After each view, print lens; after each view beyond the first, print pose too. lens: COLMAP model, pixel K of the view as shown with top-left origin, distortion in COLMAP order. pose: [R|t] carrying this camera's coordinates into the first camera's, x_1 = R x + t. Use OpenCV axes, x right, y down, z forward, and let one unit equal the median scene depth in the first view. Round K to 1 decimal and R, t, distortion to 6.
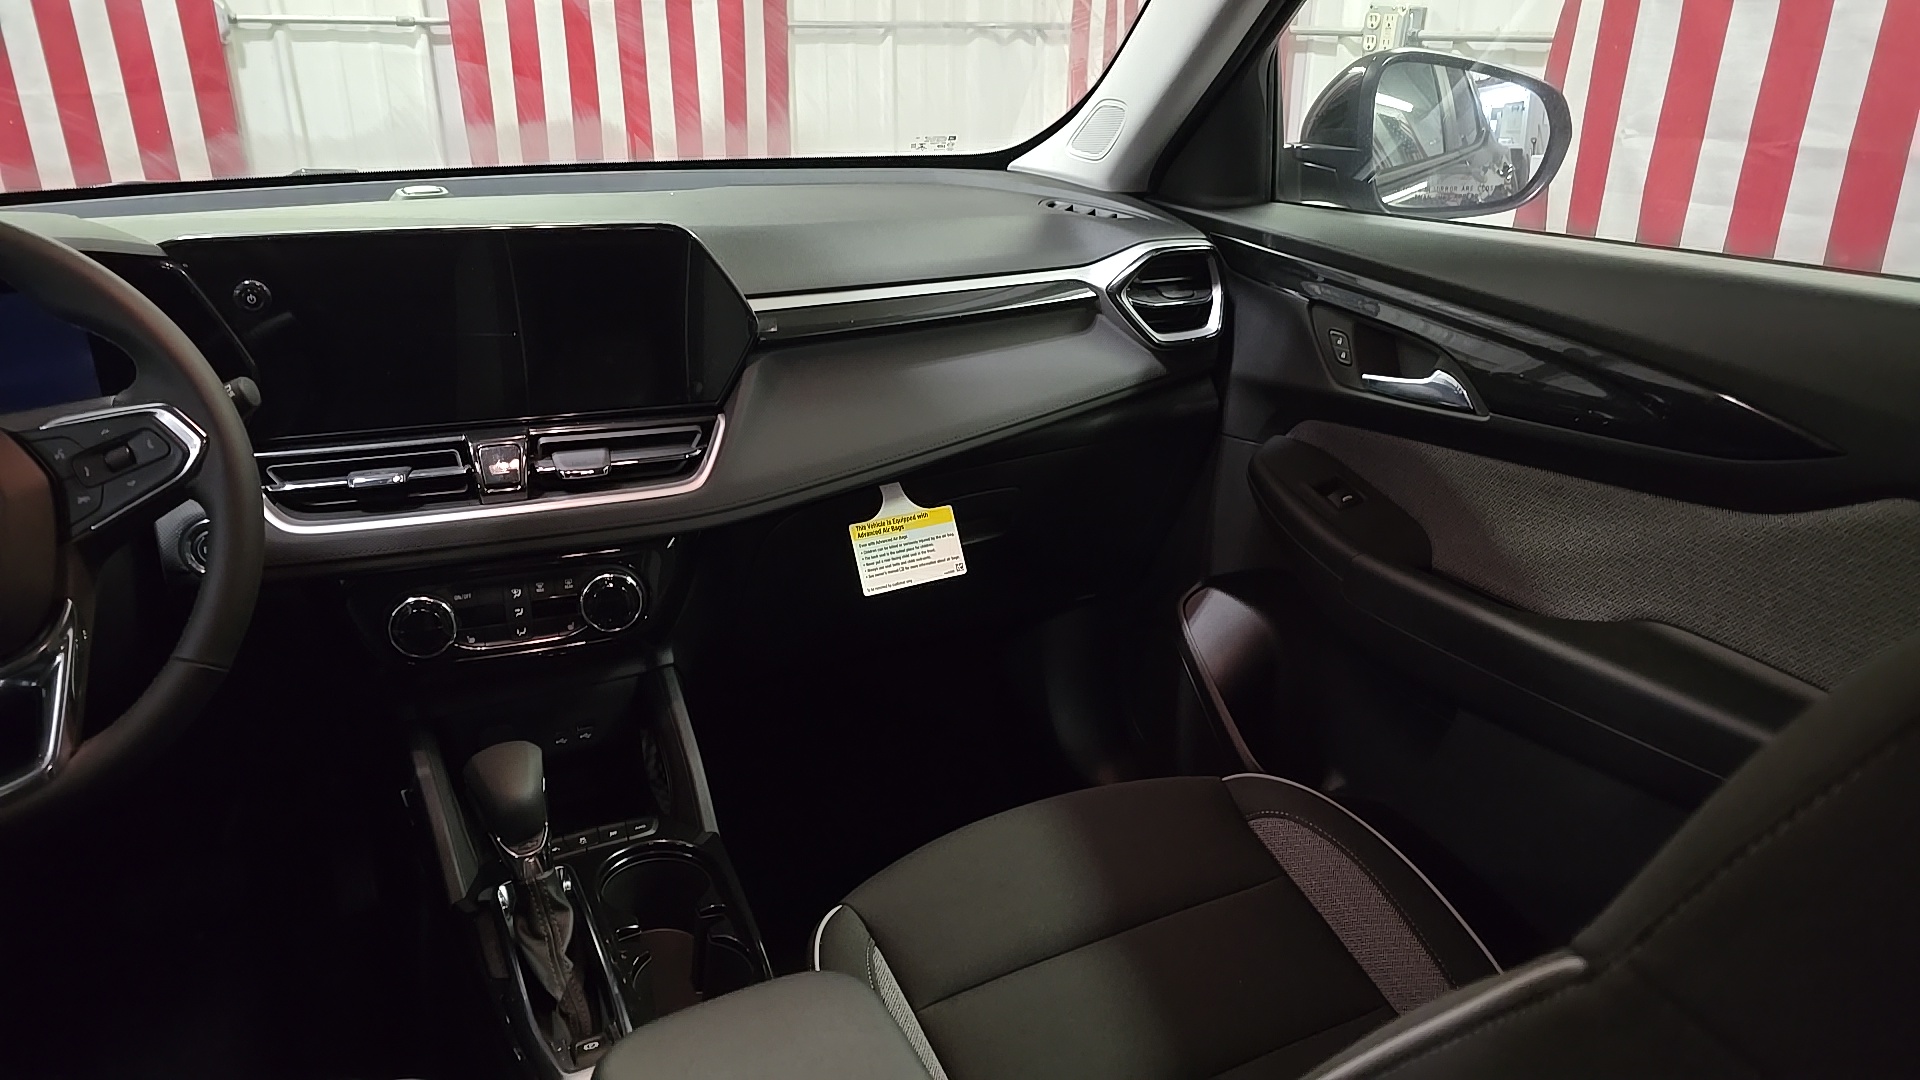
lens RADIAL K [[1298.3, 0, 951.5], [0, 1298.3, 549.8], [0, 0, 1]] dist [0.079678, -0.049761]
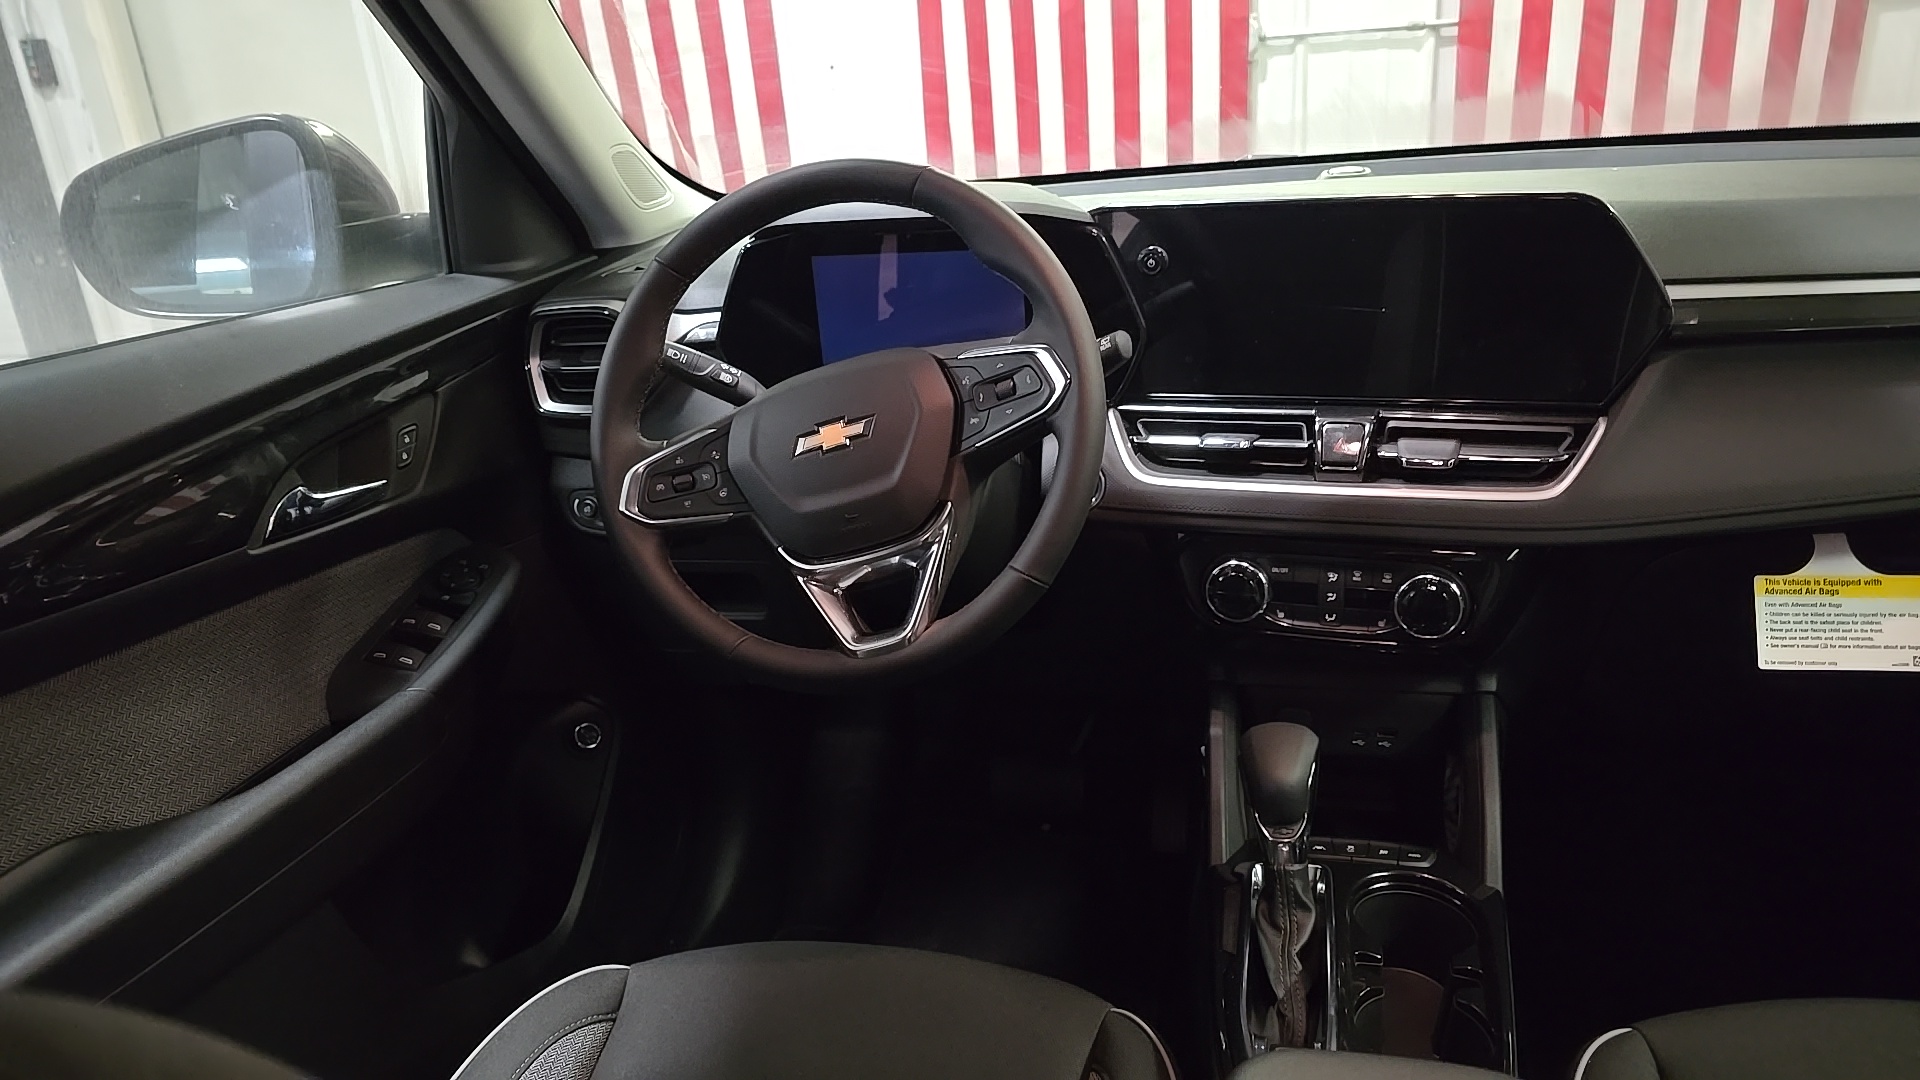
lens RADIAL K [[1298.8, 0, 960.0], [0, 1298.8, 540.0], [0, 0, 1]] dist [0.052794, -0.049266]
pose [[0.757129, 0.170527, -0.630616, 0.061525], [-0.181628, 0.982218, 0.047539, 0.010435], [0.627509, 0.078545, 0.774637, 0.079625]]
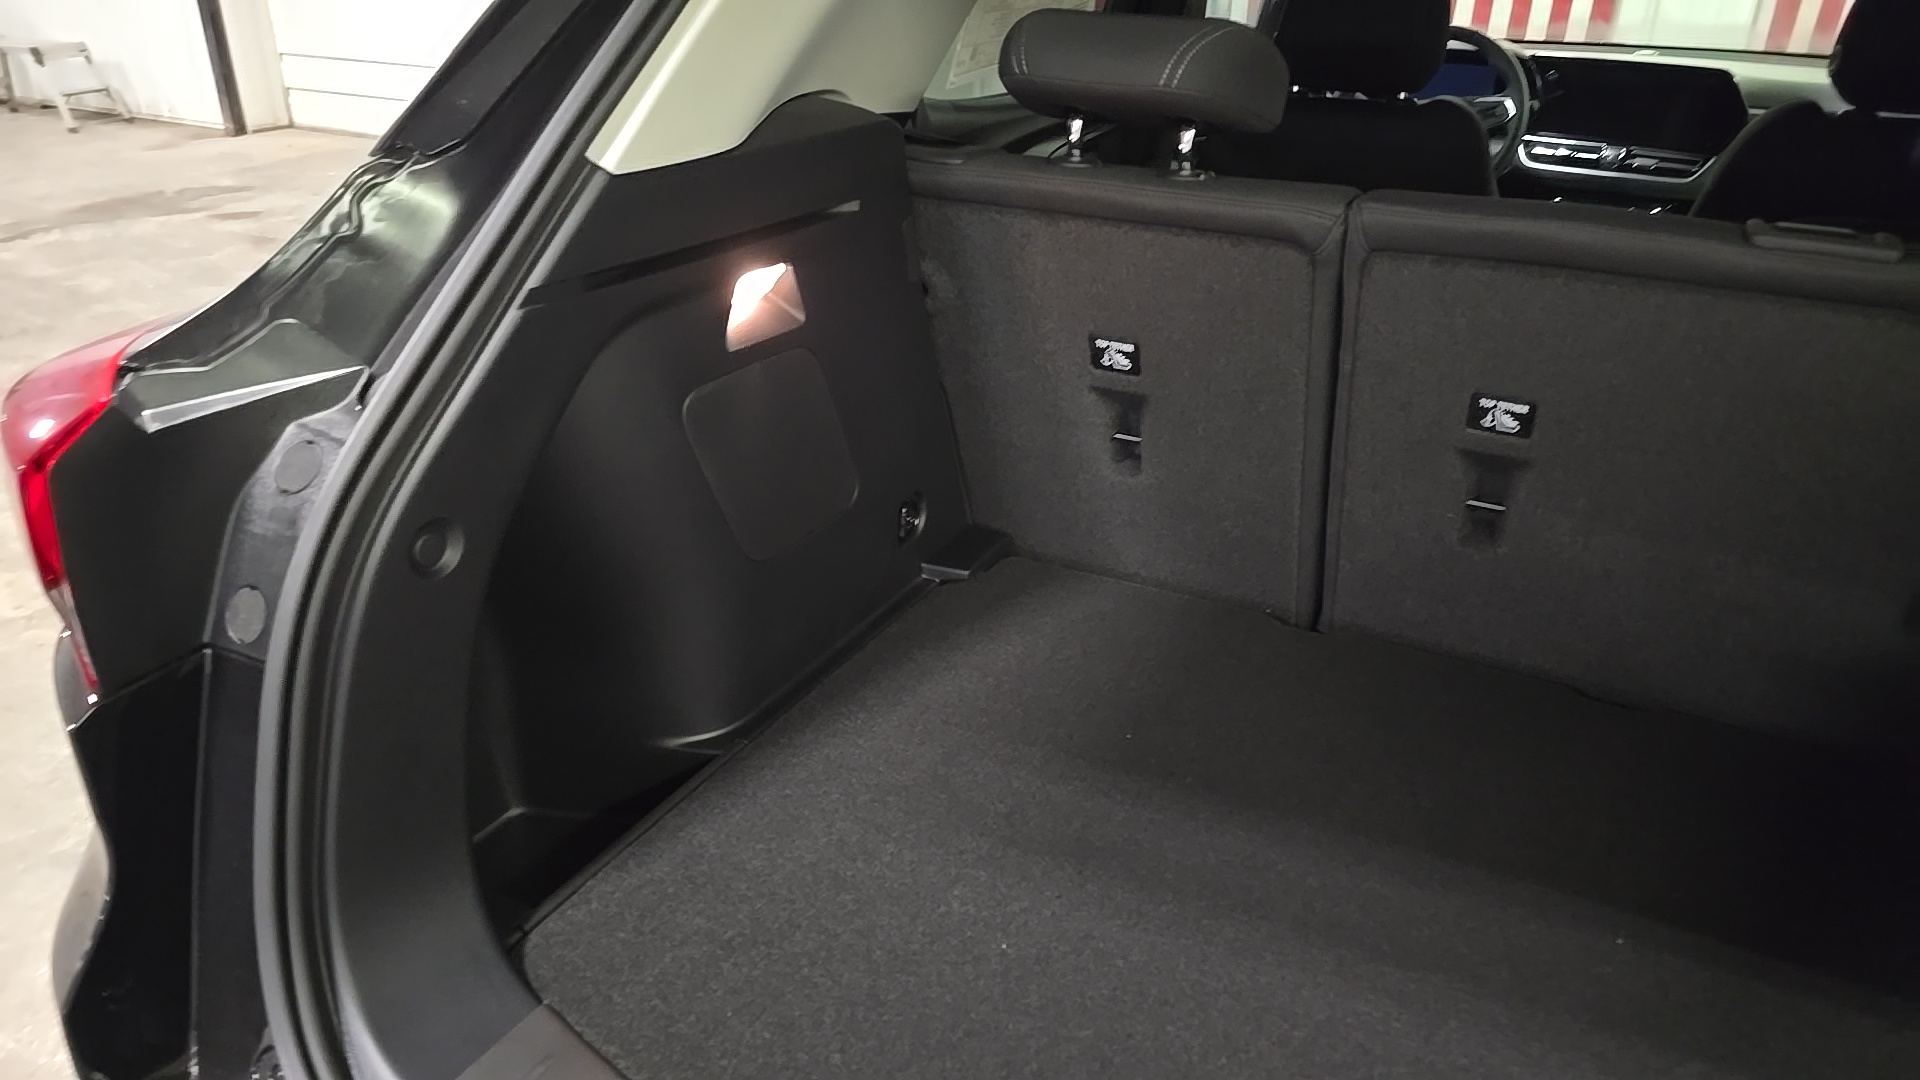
lens RADIAL K [[1298.8, 0, 960.0], [0, 1298.8, 540.0], [0, 0, 1]] dist [0.052794, -0.049266]
pose [[0.572030, 0.373394, -0.730314, 1.070560], [-0.334112, 0.919232, 0.208284, 0.508825], [0.749100, 0.124862, 0.650584, -1.517341]]
